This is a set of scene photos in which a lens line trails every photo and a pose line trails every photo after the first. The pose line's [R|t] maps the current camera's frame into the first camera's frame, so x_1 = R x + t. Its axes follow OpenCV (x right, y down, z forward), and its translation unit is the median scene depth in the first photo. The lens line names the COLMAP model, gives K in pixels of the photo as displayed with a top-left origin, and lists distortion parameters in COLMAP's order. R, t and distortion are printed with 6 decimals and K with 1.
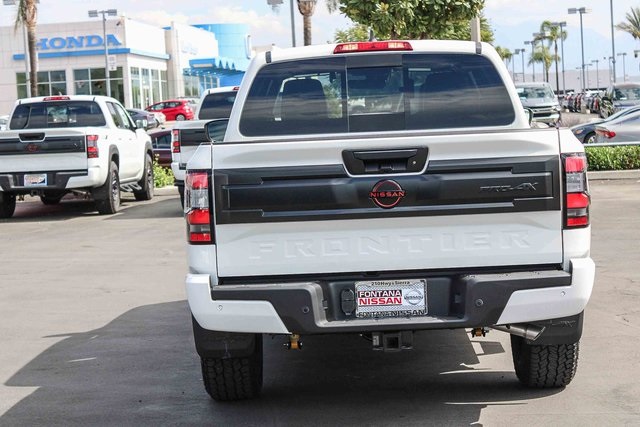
lens RADIAL K [[1508.8, 0, 320.0], [0, 1508.8, 213.5], [0, 0, 1]] dist [0.017504, 0.035995]
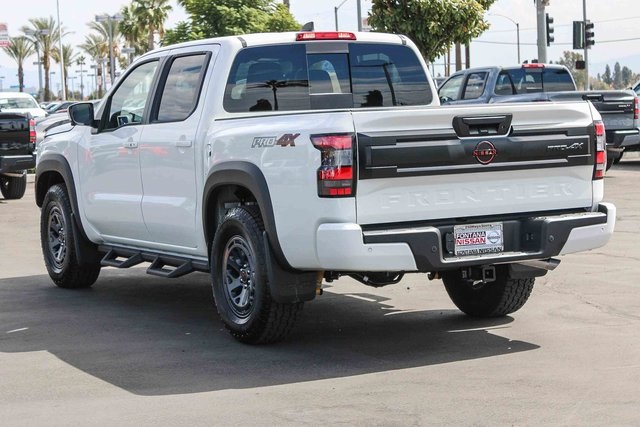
lens RADIAL K [[1508.8, 0, 320.0], [0, 1508.8, 213.5], [0, 0, 1]] dist [0.017504, 0.035995]
pose [[0.876095, -0.023211, 0.481579, -0.654836], [0.028668, 0.999581, -0.003976, 0.037013], [-0.481285, 0.017290, 0.876393, -0.011589]]
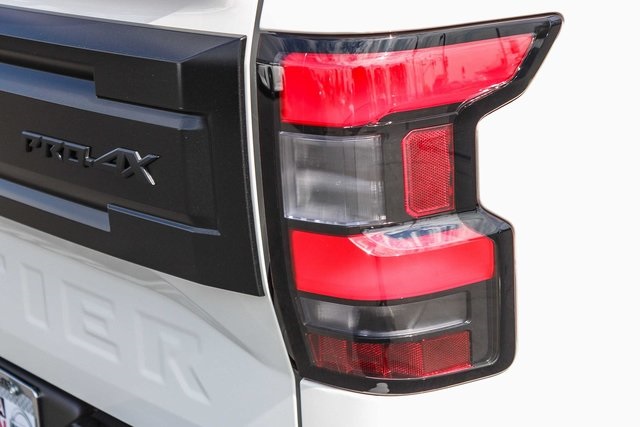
lens RADIAL K [[1508.8, 0, 320.0], [0, 1508.8, 213.5], [0, 0, 1]] dist [0.017504, 0.035995]
pose [[0.645072, 0.211463, -0.734279, 0.316279], [-0.022069, 0.965700, 0.258721, -0.068170], [0.763803, -0.150689, 0.627612, 0.862036]]
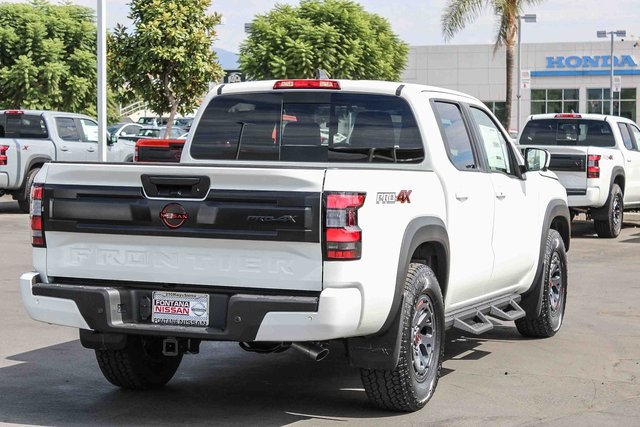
lens RADIAL K [[1508.8, 0, 320.0], [0, 1508.8, 213.5], [0, 0, 1]] dist [0.017504, 0.035995]
pose [[0.937213, 0.074505, -0.340705, 0.524230], [-0.078476, 0.996914, 0.002131, -0.025262], [0.339812, 0.024740, 0.940168, -0.027800]]
